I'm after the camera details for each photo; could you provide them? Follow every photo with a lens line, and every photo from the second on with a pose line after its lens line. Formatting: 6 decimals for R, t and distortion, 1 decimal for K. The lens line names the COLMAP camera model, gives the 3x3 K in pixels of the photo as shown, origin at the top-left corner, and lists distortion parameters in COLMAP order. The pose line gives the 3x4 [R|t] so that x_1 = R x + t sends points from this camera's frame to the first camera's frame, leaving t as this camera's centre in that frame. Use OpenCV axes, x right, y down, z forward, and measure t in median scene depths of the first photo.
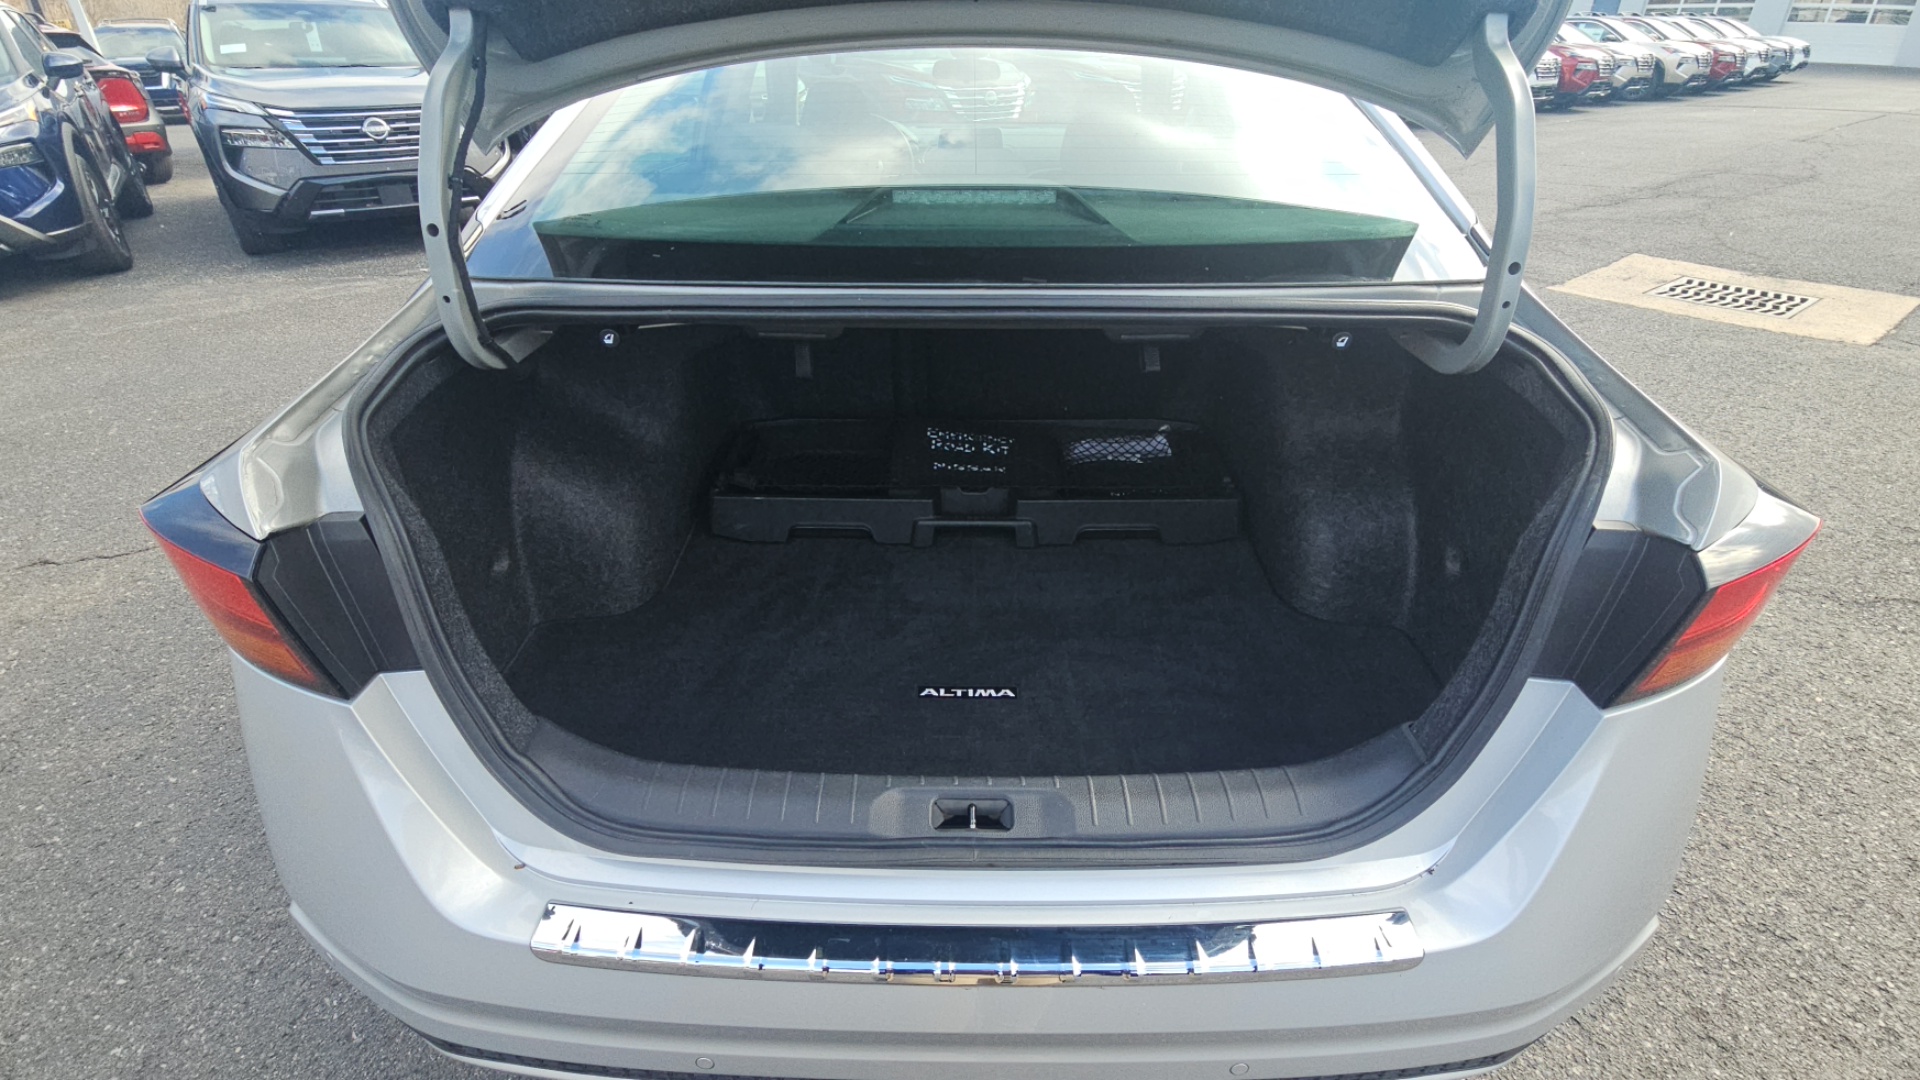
lens RADIAL K [[855.1, 0, 957.0], [0, 855.1, 540.0], [0, 0, 1]] dist [0.009473, -0.006916]
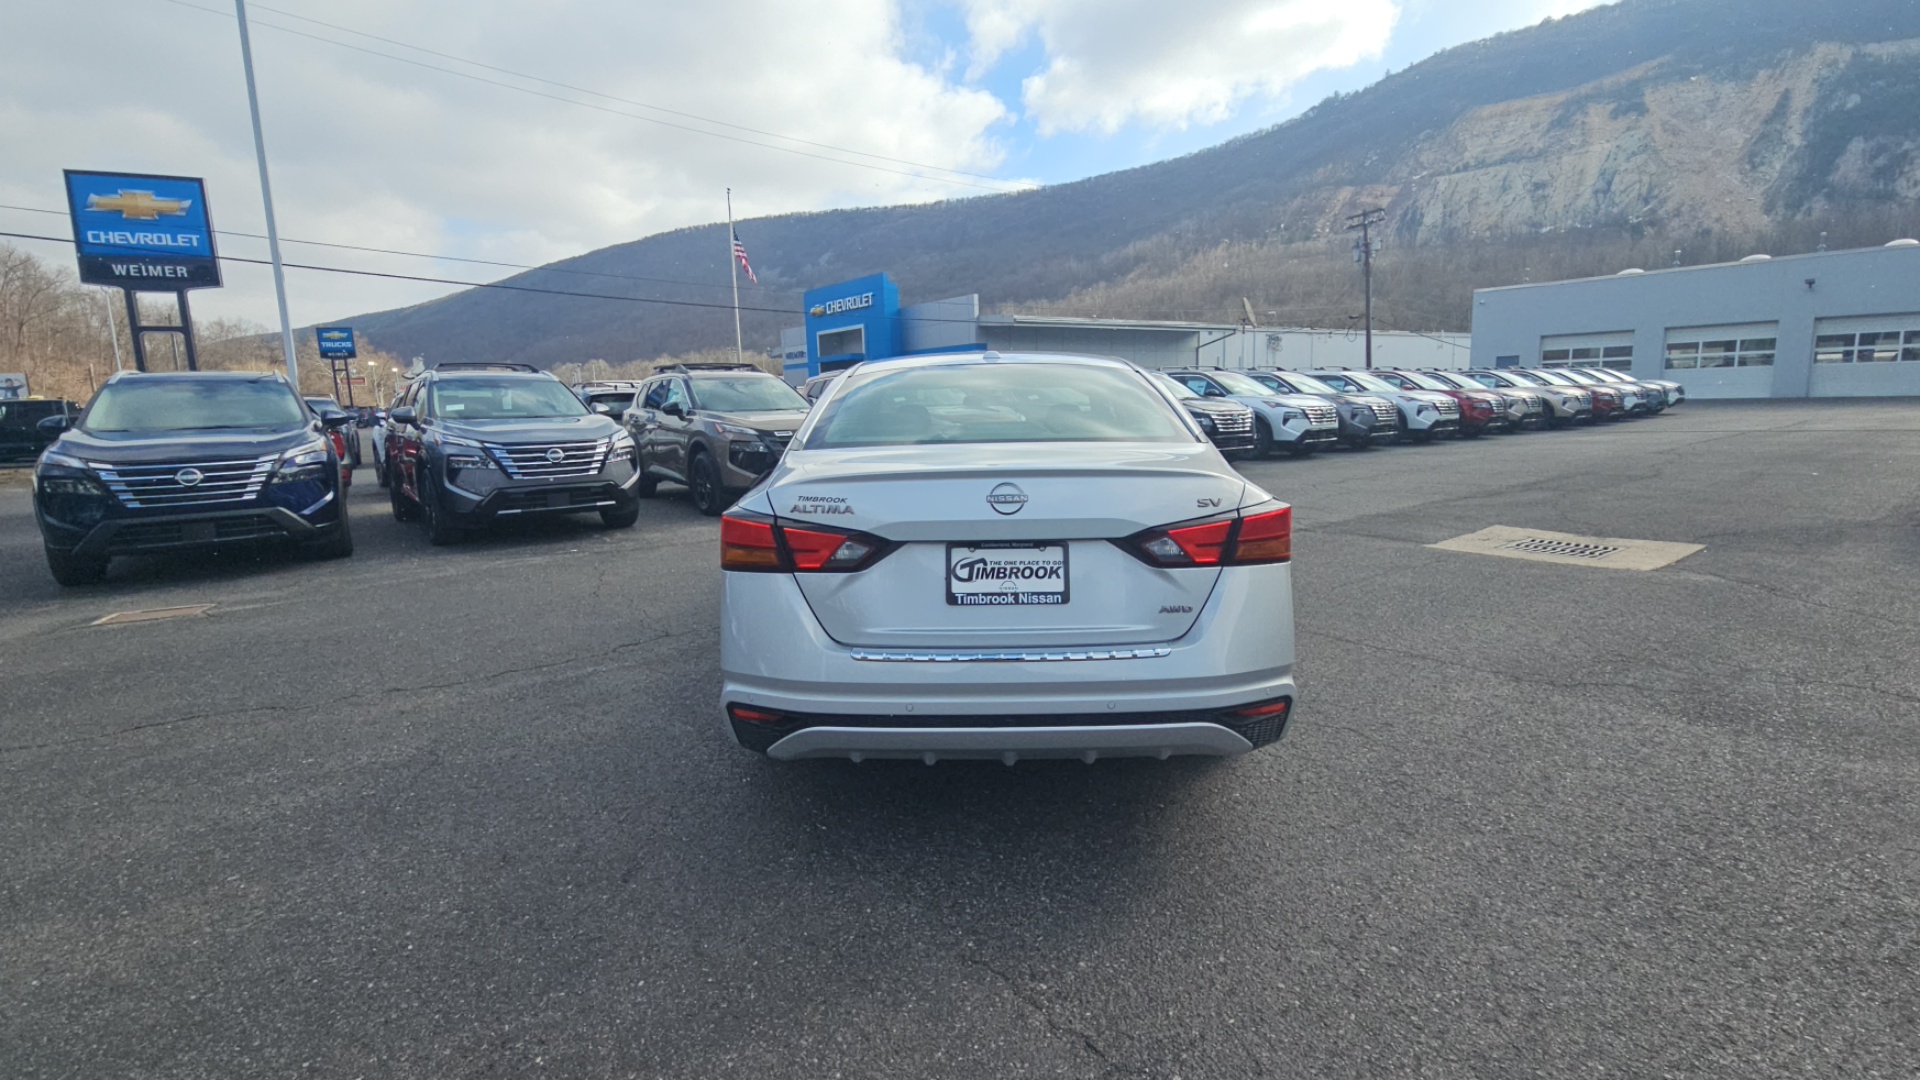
lens RADIAL K [[855.1, 0, 962.1], [0, 855.1, 534.9], [0, 0, 1]] dist [0.009473, -0.006916]
pose [[0.999806, -0.019477, -0.002932, -0.015799], [0.017085, 0.931652, -0.362951, 0.149715], [0.009801, 0.362830, 0.931804, -0.231357]]
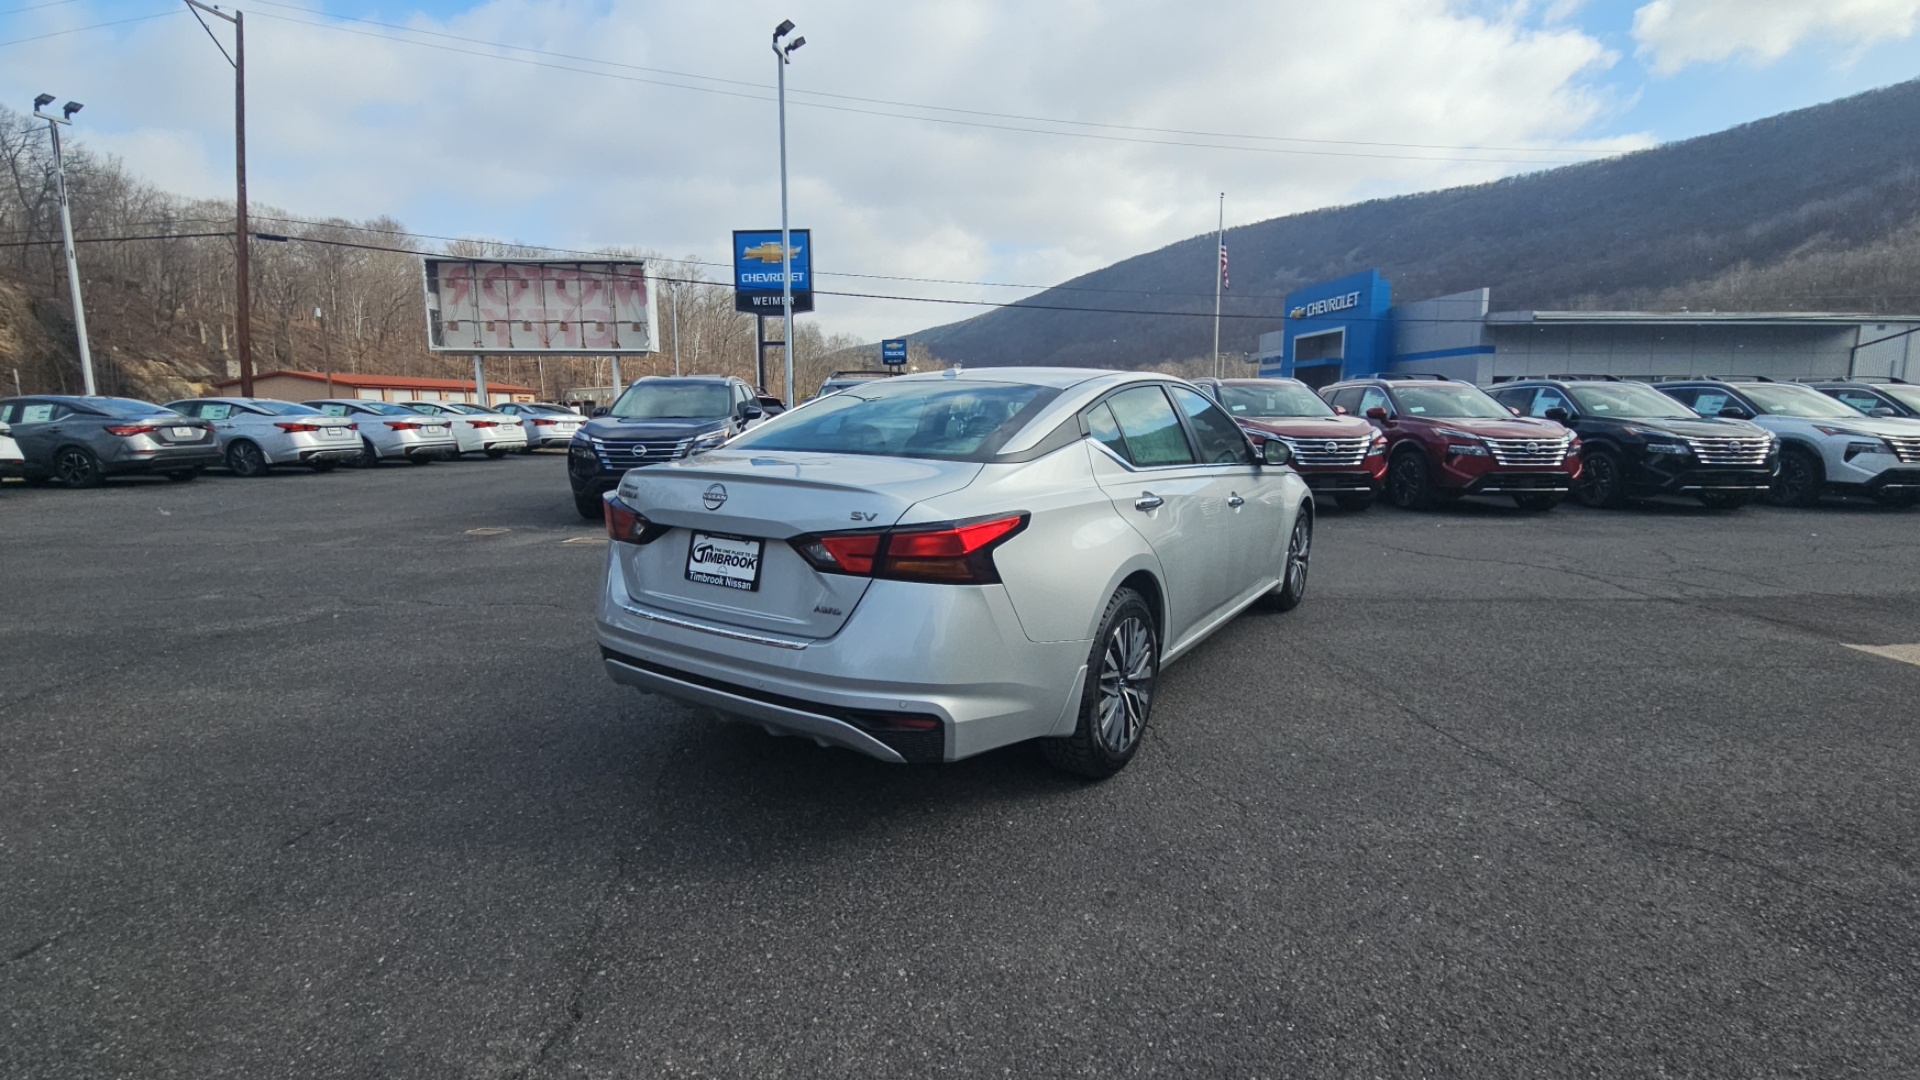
lens RADIAL K [[855.1, 0, 961.3], [0, 855.1, 551.9], [0, 0, 1]] dist [0.009473, -0.006916]
pose [[0.845836, 0.093168, -0.525244, 0.343316], [-0.274089, 0.920622, -0.278085, 0.115366], [0.457642, 0.379178, 0.804231, -0.177685]]
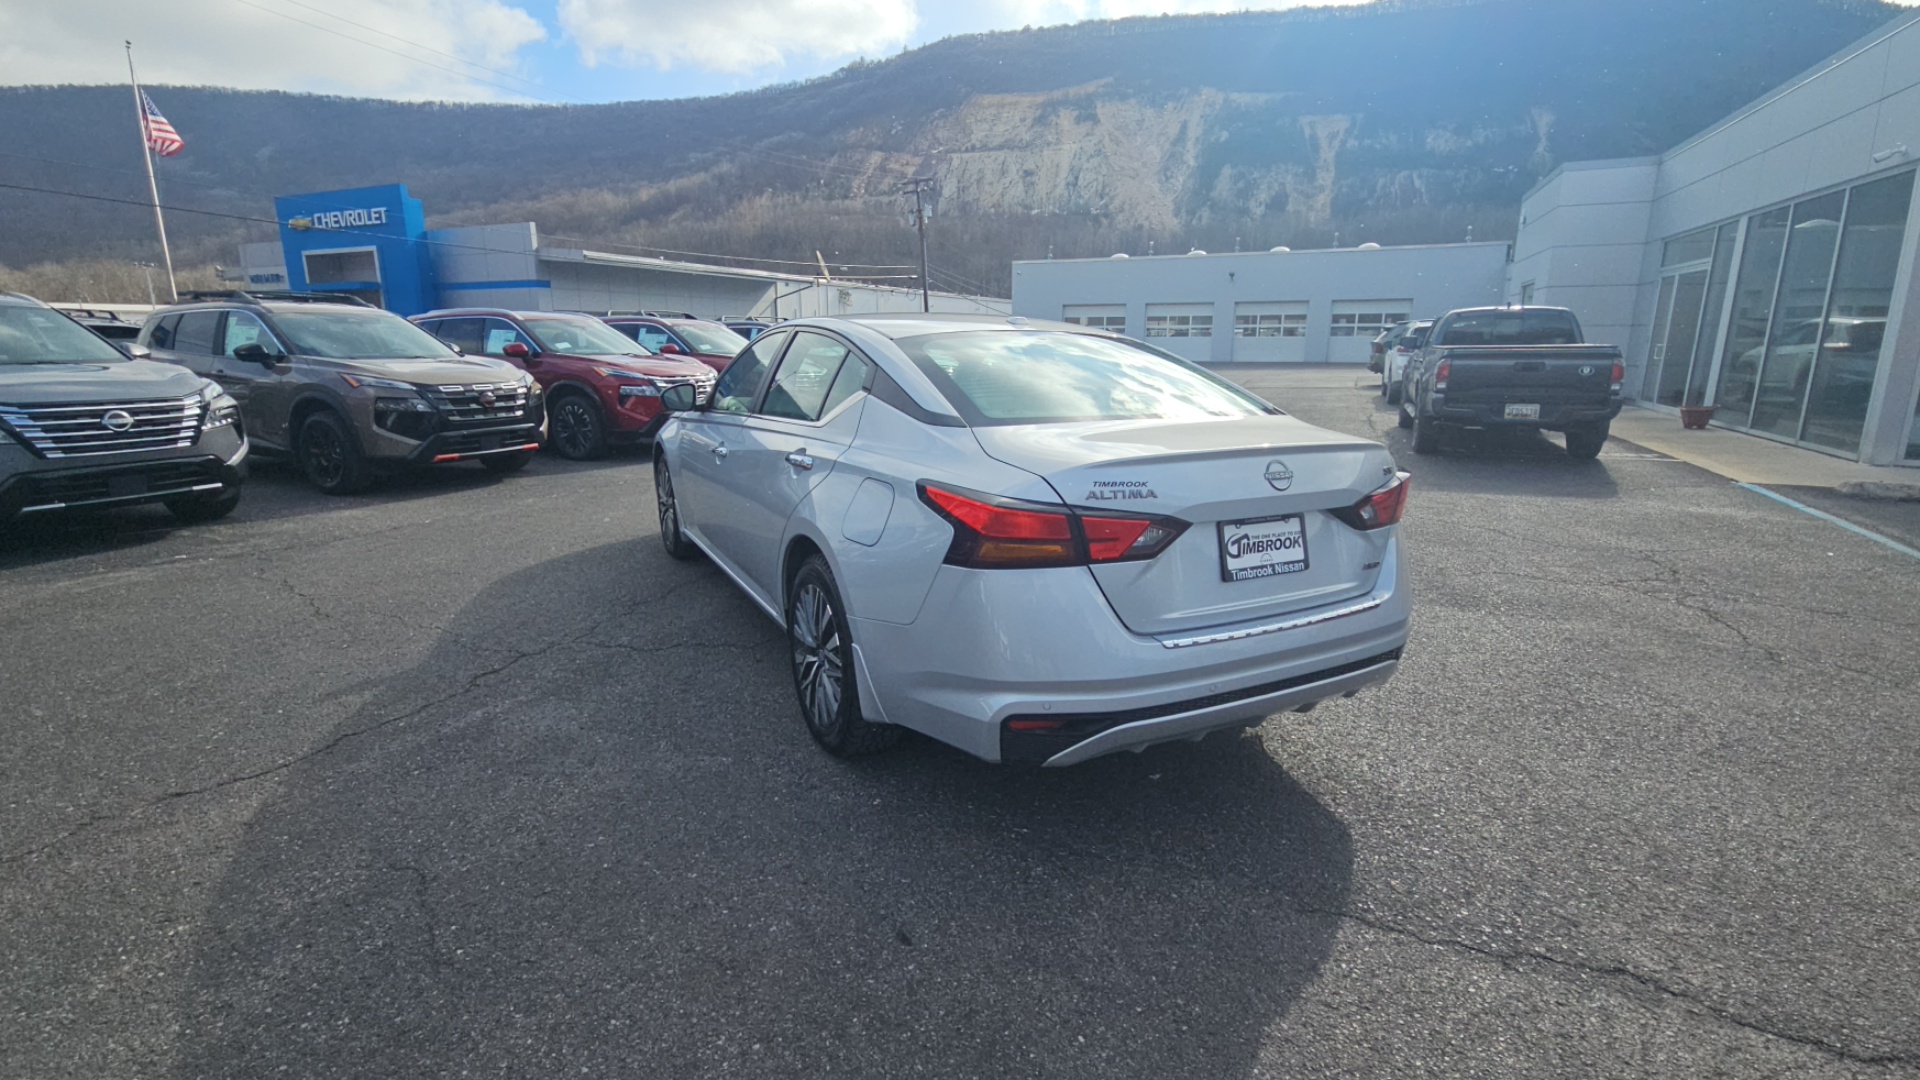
lens RADIAL K [[855.1, 0, 959.8], [0, 855.1, 531.6], [0, 0, 1]] dist [0.009473, -0.006916]
pose [[0.877504, -0.093210, 0.470424, -0.305731], [0.233598, 0.939768, -0.249536, 0.087783], [-0.418830, 0.328859, 0.846424, -0.150005]]
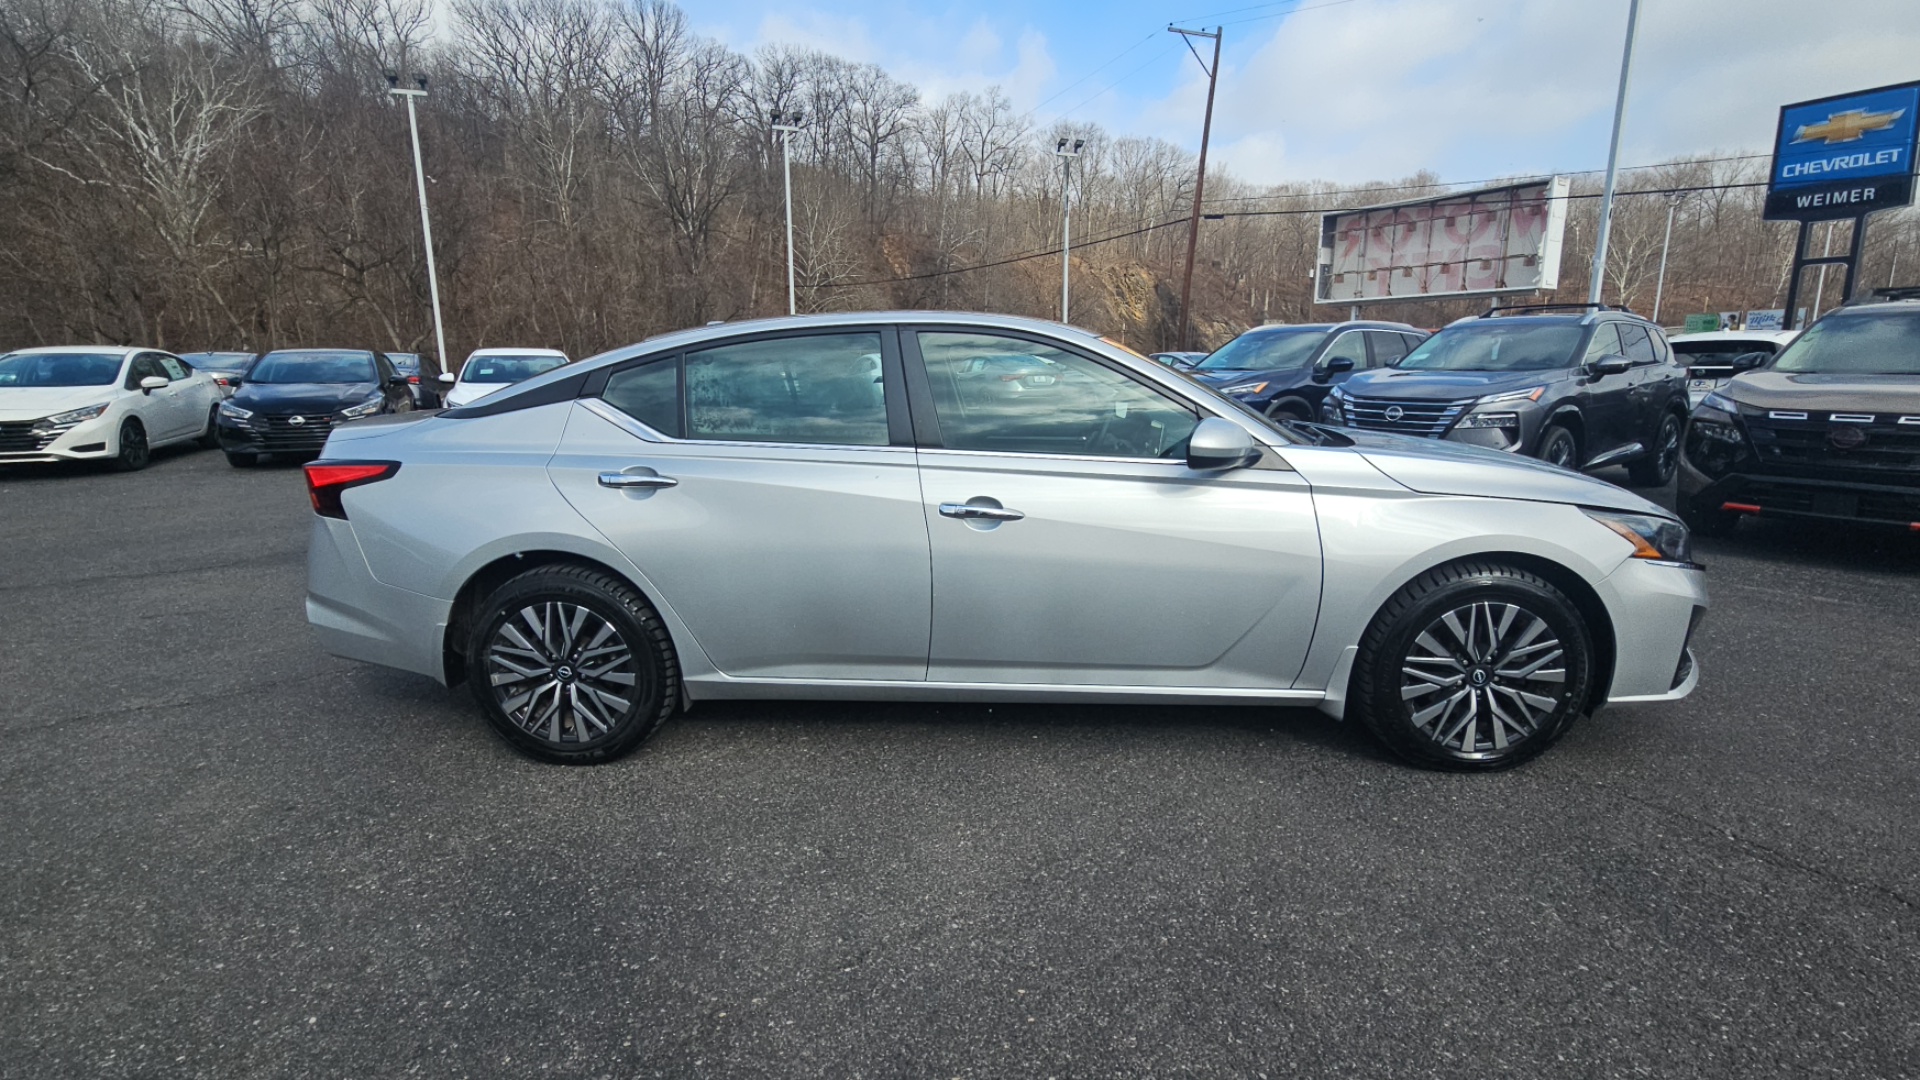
lens RADIAL K [[855.1, 0, 948.9], [0, 855.1, 545.5], [0, 0, 1]] dist [0.009473, -0.006916]
pose [[-0.048529, 0.215543, -0.975288, 0.594871], [-0.500903, 0.839524, 0.210463, -0.247284], [0.864142, 0.498738, 0.067225, 0.435777]]
